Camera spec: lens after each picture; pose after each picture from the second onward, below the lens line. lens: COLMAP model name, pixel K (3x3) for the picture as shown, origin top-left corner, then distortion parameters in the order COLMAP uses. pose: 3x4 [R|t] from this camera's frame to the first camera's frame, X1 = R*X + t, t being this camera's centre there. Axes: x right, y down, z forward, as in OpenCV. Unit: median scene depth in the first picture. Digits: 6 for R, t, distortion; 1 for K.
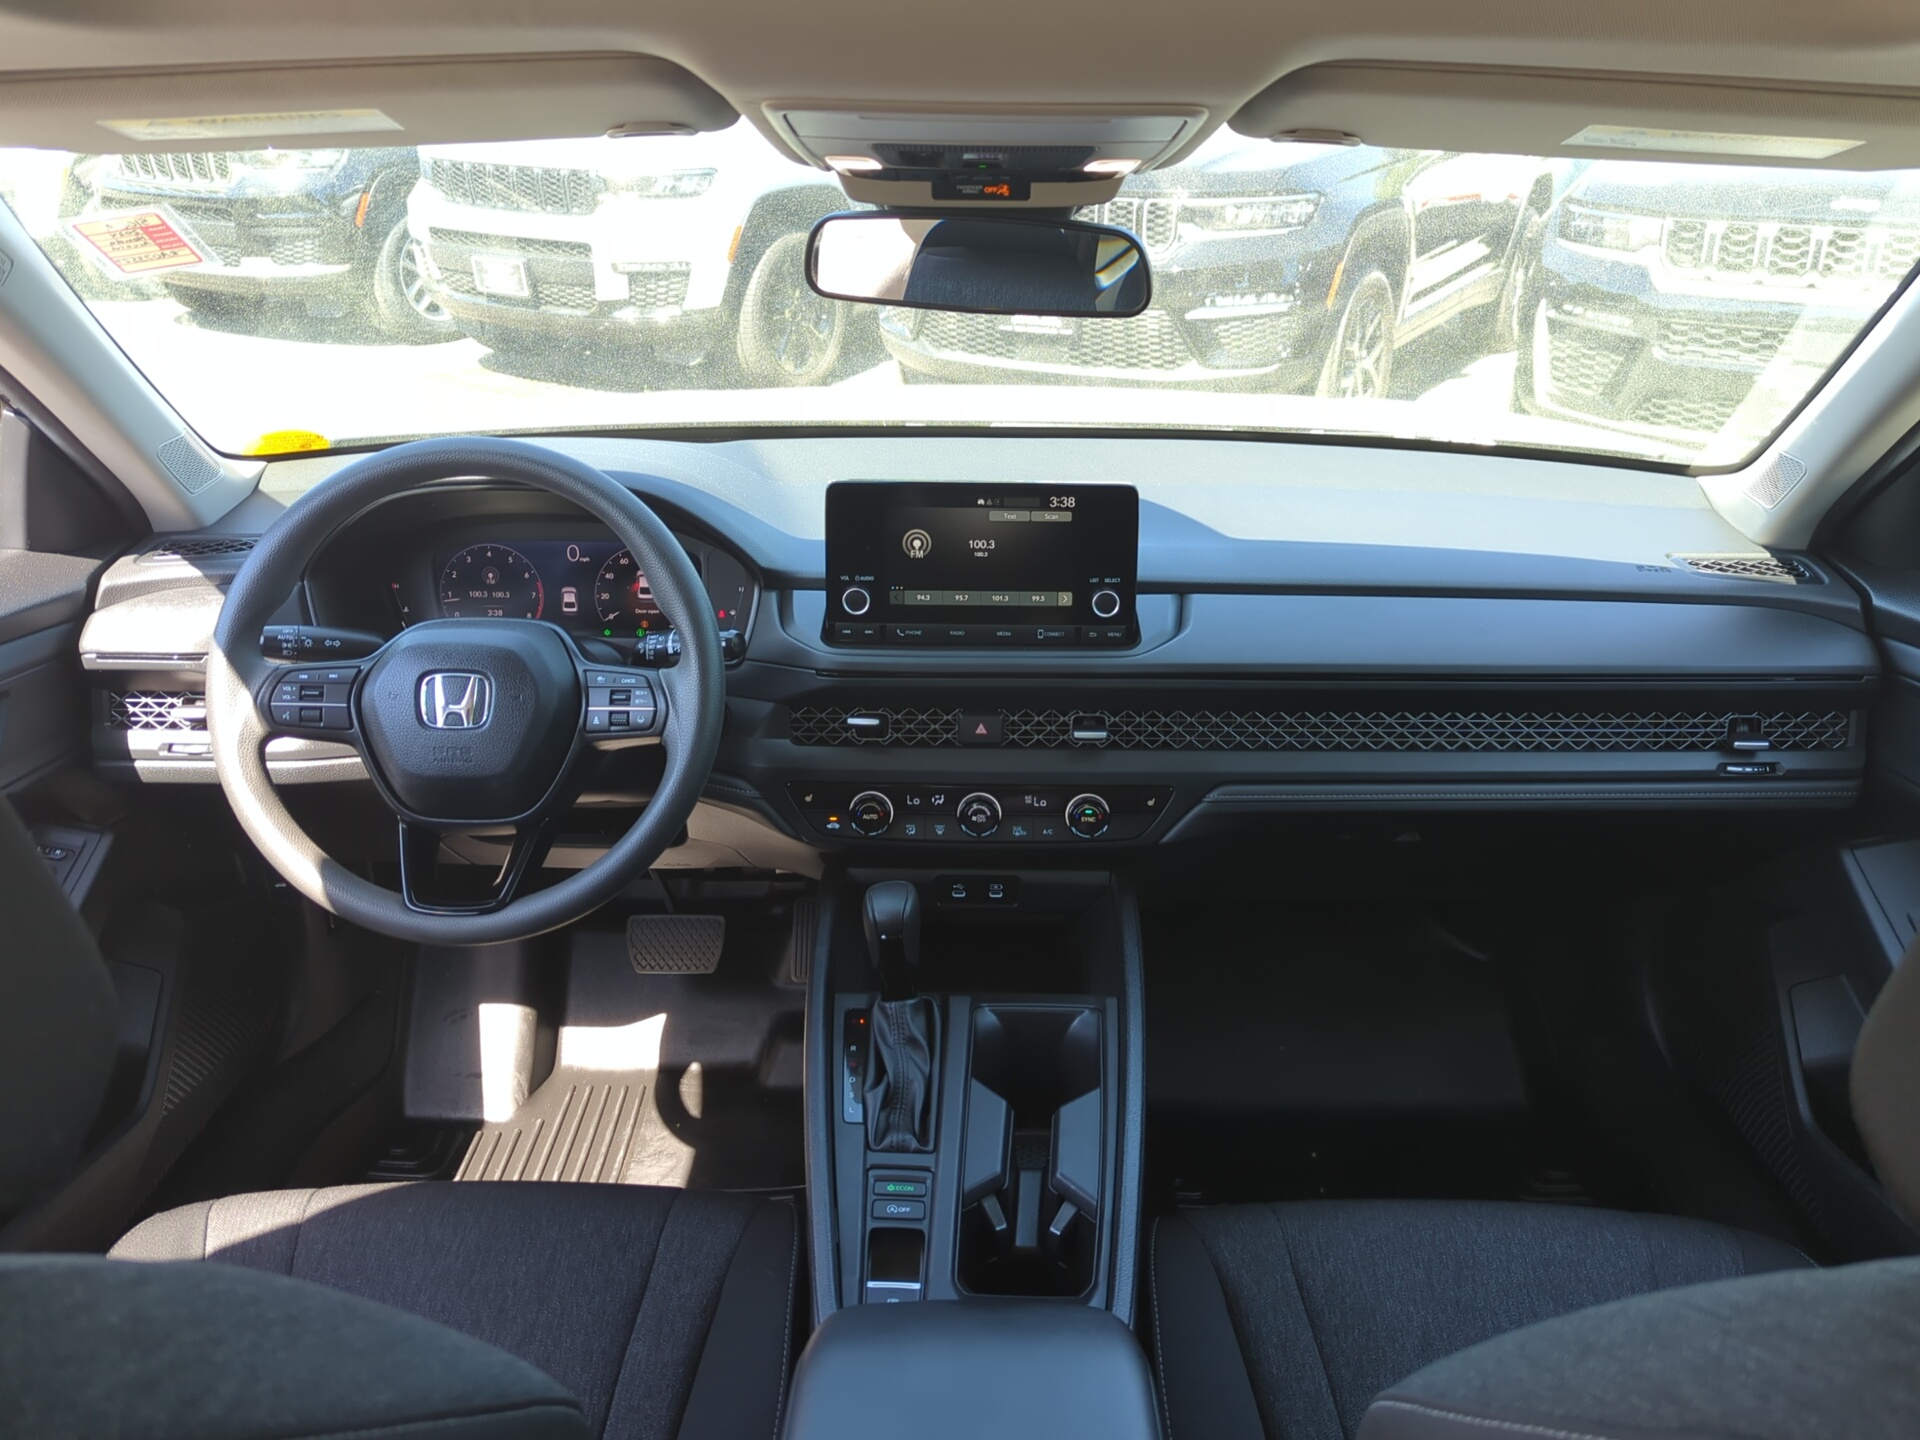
lens RADIAL K [[1539.1, 0, 988.8], [0, 1539.1, 708.0], [0, 0, 1]] dist [0.055952, -0.079810]
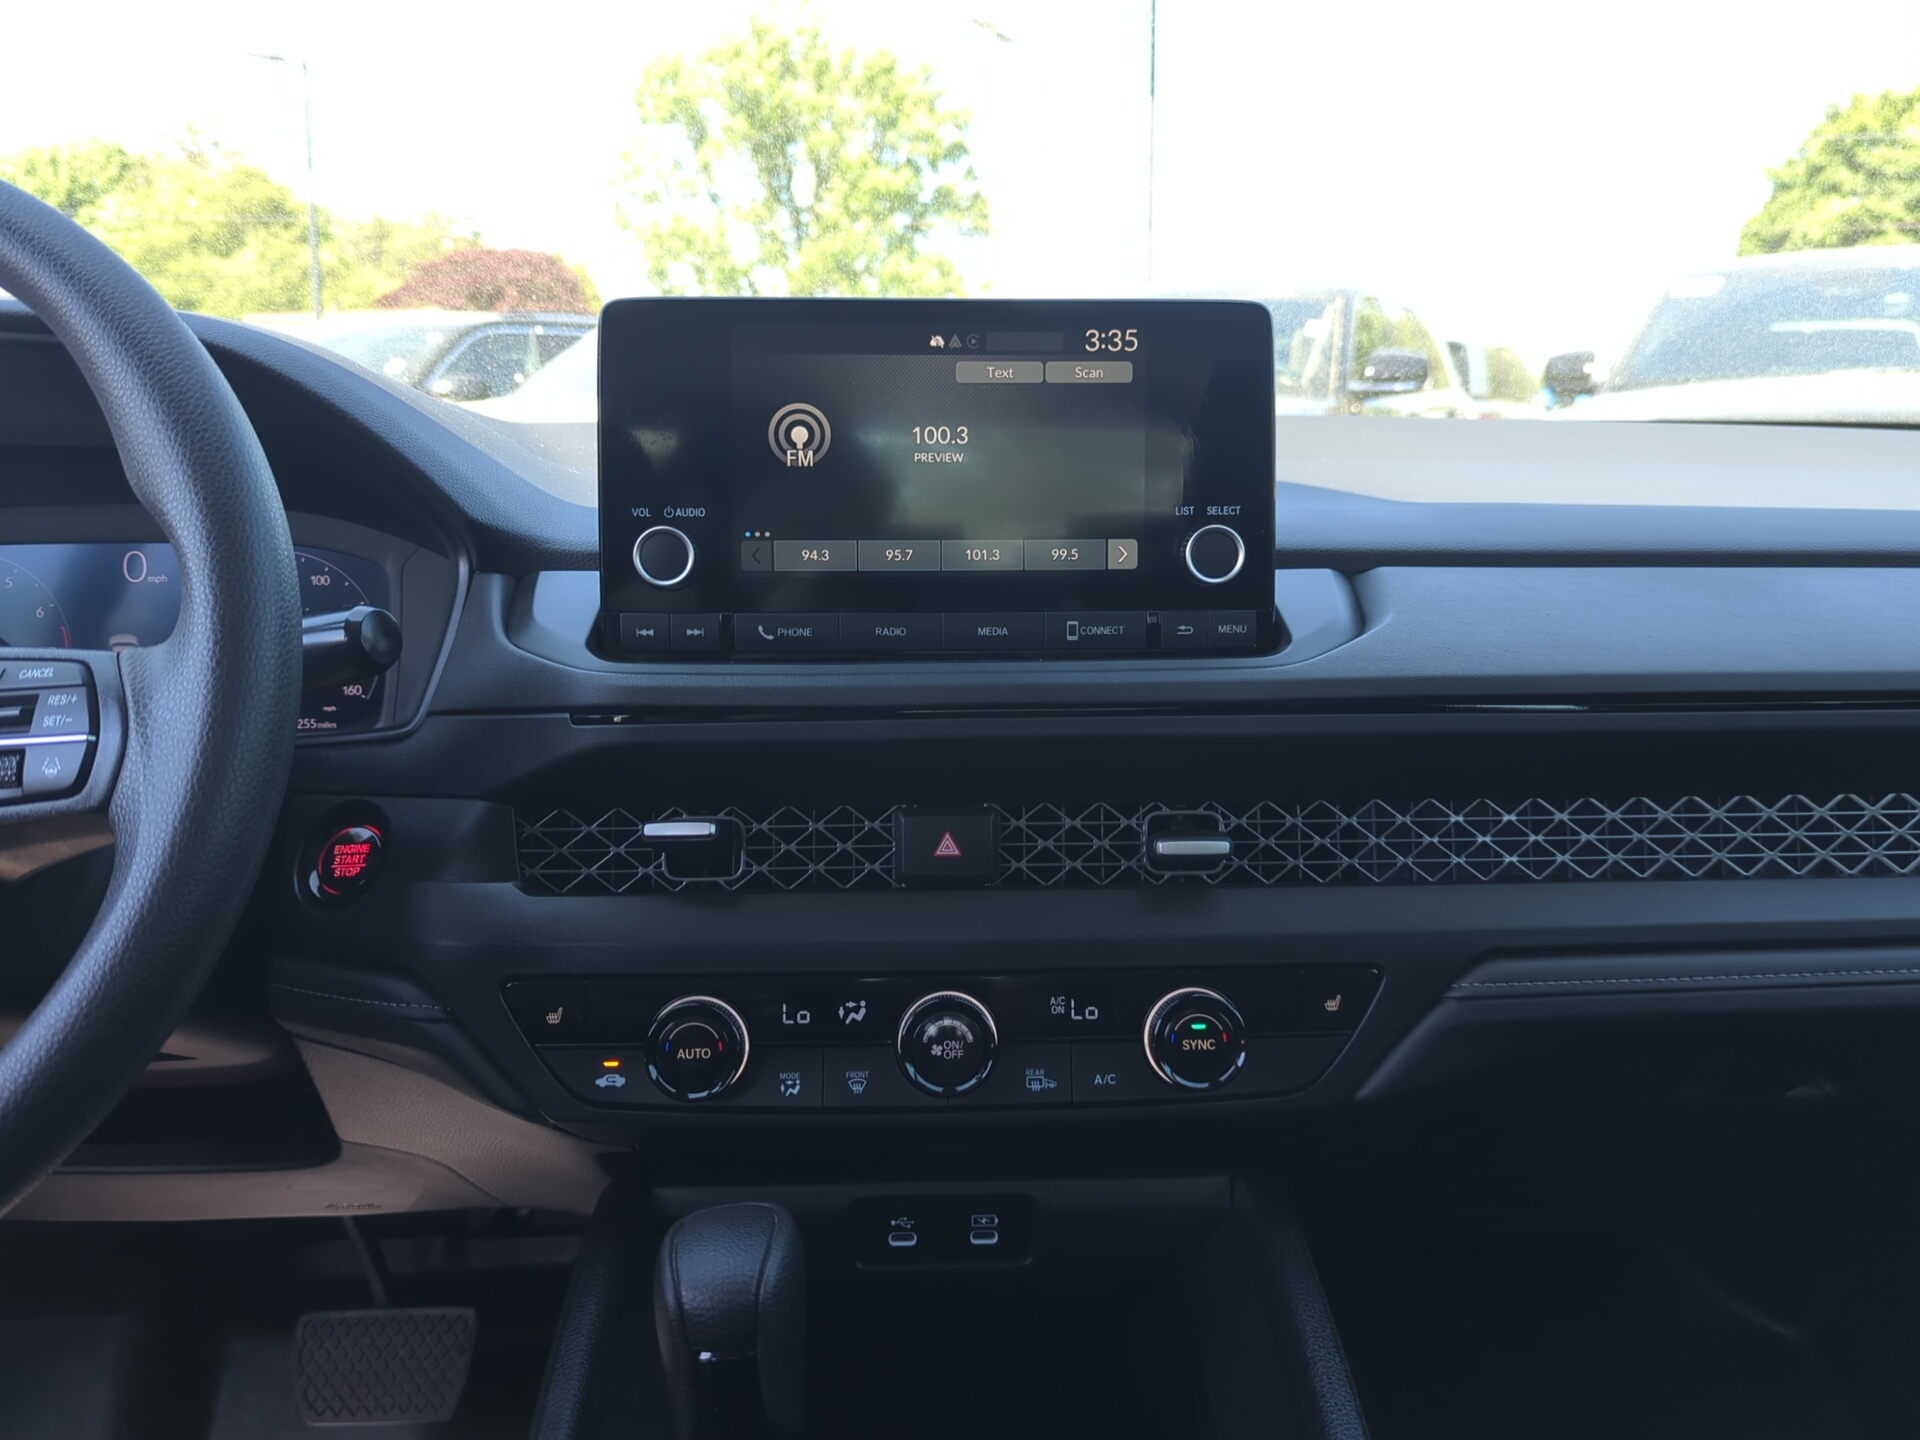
lens RADIAL K [[1562.7, 0, 984.5], [0, 1562.7, 681.0], [0, 0, 1]] dist [0.019492, -0.002160]
pose [[0.998877, -0.020352, 0.042789, -0.012705], [0.029776, 0.972077, -0.232766, 0.073584], [-0.036857, 0.233779, 0.971591, 0.547323]]
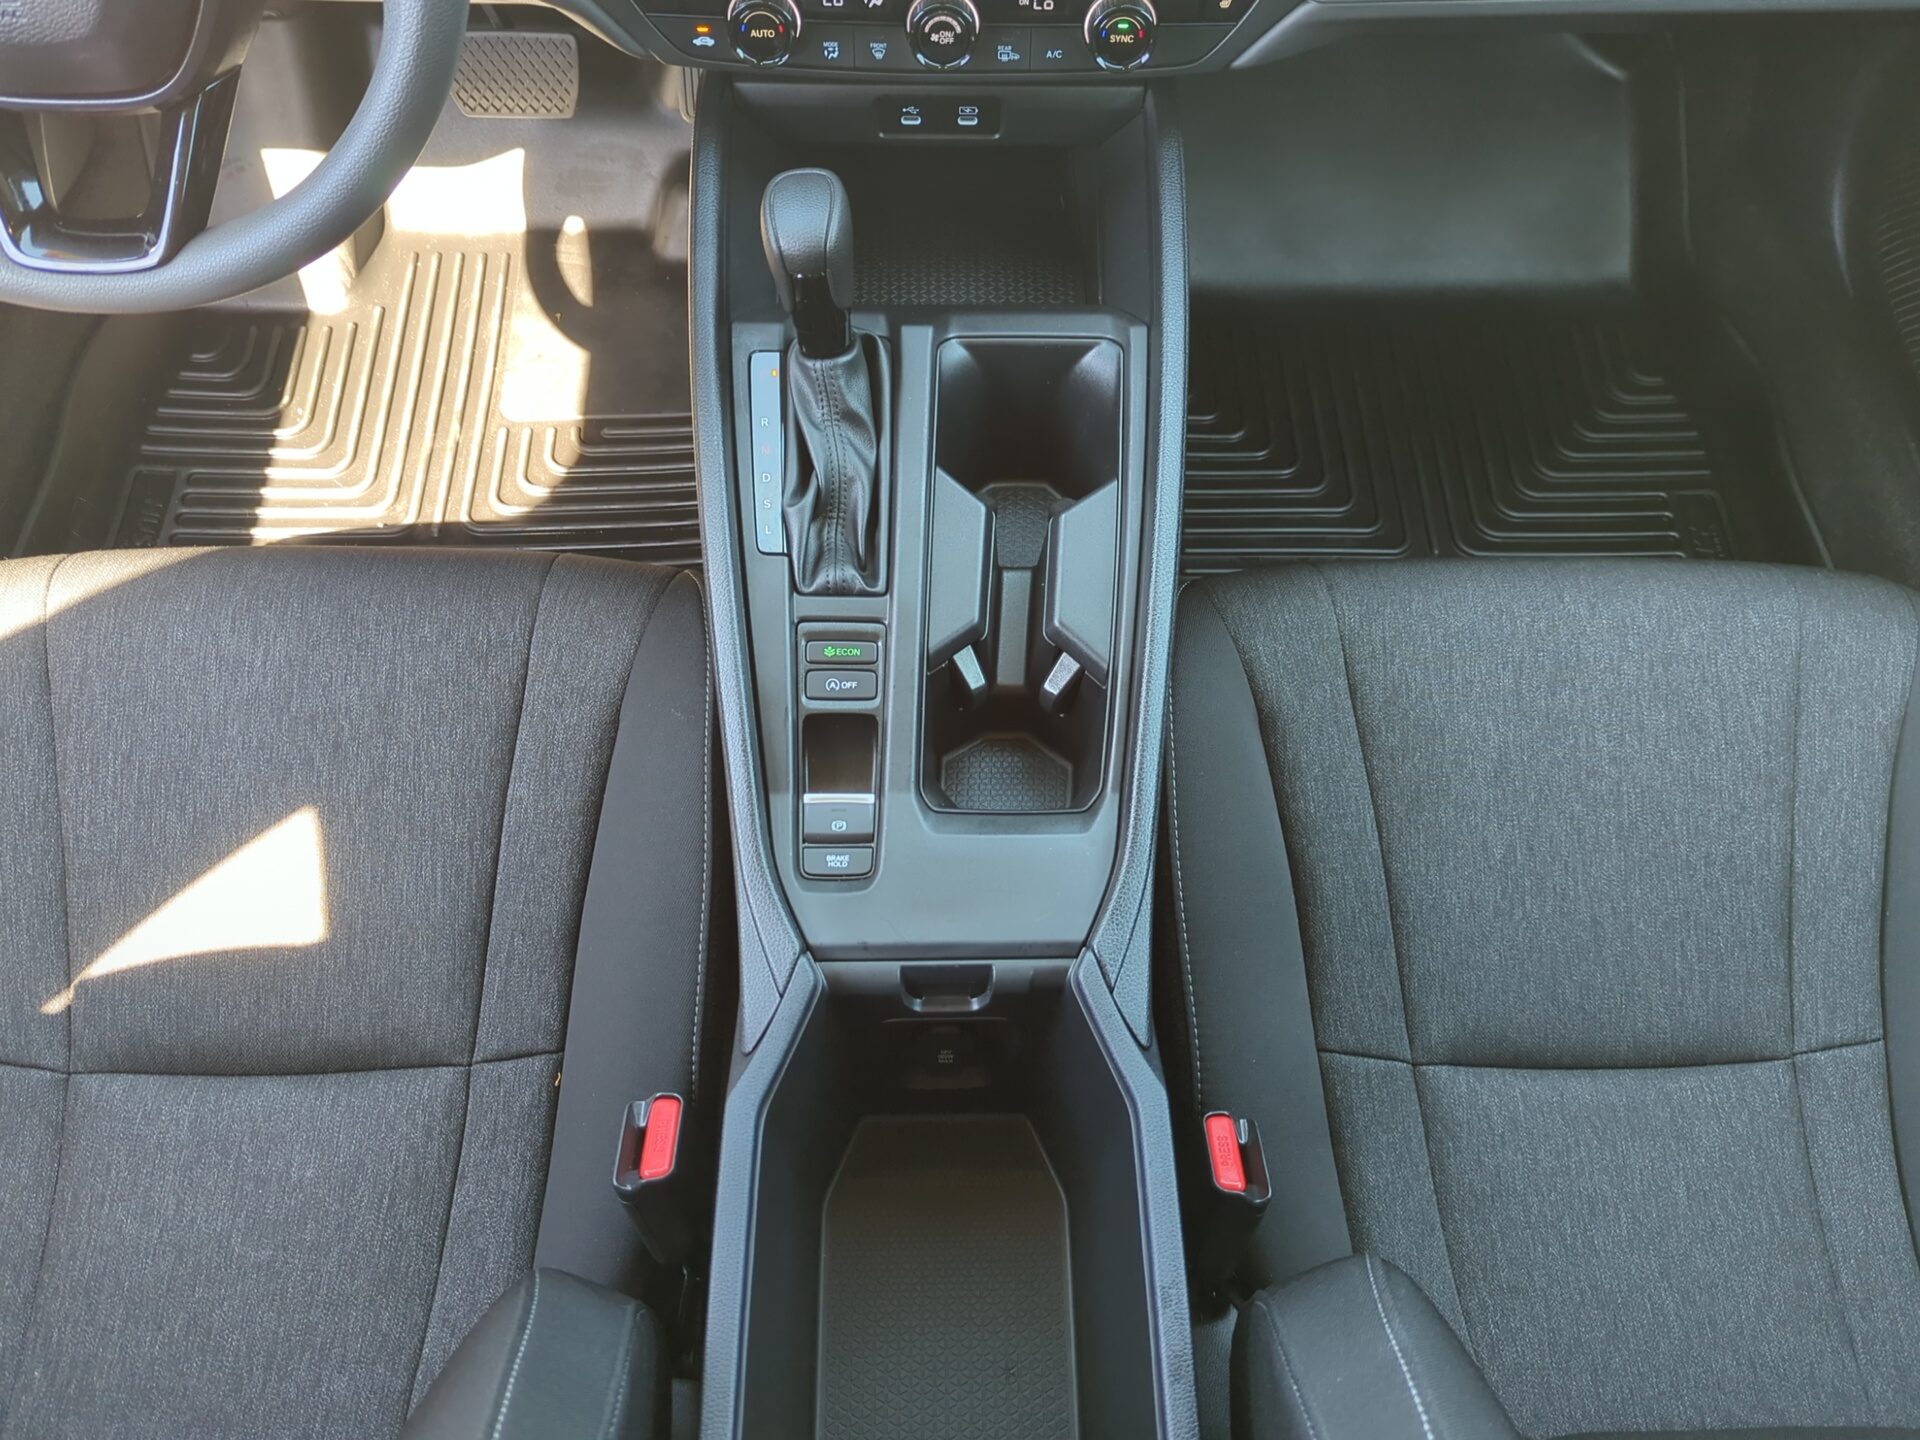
lens RADIAL K [[1541.4, 0, 981.4], [0, 1541.4, 690.4], [0, 0, 1]] dist [0.050809, -0.056191]
pose [[0.999709, -0.006900, 0.023126, -0.006987], [-0.009280, 0.774674, 0.632293, -0.116266], [-0.022278, -0.632323, 0.774384, 0.360536]]
